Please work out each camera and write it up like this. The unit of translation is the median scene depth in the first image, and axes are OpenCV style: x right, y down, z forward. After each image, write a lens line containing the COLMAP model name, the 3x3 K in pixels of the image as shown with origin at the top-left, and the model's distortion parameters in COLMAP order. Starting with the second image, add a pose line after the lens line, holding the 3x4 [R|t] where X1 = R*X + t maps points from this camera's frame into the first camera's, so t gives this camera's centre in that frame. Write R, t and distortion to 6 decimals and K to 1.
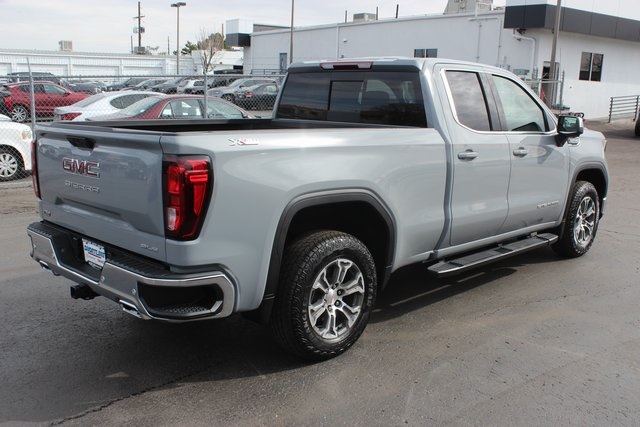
lens RADIAL K [[622.2, 0, 320.0], [0, 622.2, 213.5], [0, 0, 1]] dist [-0.113532, -0.004299]
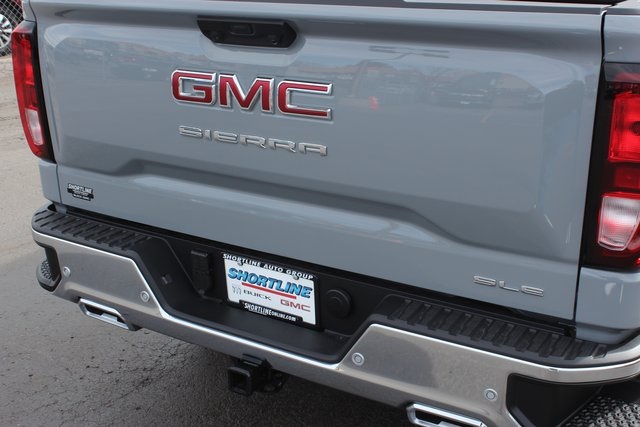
lens RADIAL K [[807.3, 0, 320.0], [0, 807.3, 213.5], [0, 0, 1]] dist [-0.035163, -0.034542]
pose [[0.978069, -0.091731, 0.186995, -0.427953], [0.062203, 0.985467, 0.158071, -0.074969], [-0.198777, -0.142972, 0.969560, 0.428890]]
